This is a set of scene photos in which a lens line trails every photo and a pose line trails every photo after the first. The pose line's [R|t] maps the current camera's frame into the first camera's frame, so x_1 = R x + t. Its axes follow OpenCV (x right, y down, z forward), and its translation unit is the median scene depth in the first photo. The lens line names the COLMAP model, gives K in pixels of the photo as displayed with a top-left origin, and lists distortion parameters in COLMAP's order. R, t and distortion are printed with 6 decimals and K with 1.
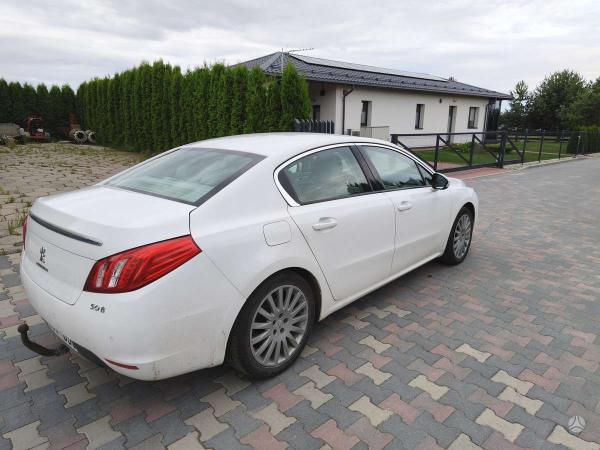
lens RADIAL K [[419.2, 0, 298.2], [0, 419.2, 224.1], [0, 0, 1]] dist [0.033693, -0.033538]
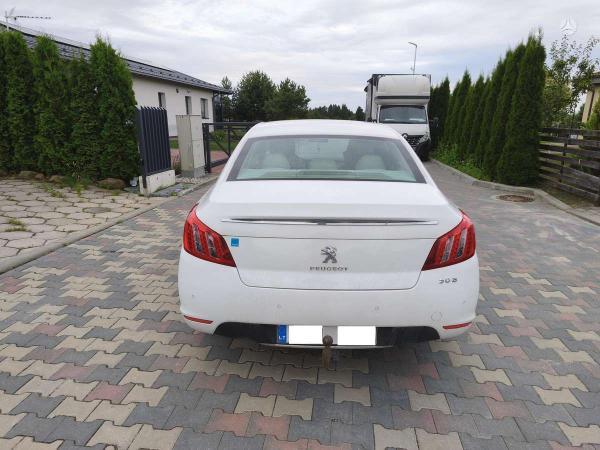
lens RADIAL K [[419.2, 0, 298.9], [0, 419.2, 227.9], [0, 0, 1]] dist [0.033693, -0.033538]
pose [[0.731824, -0.161617, 0.662052, -0.172785], [0.141591, 0.986332, 0.084265, -0.009195], [-0.666622, 0.032073, 0.744705, 0.053892]]
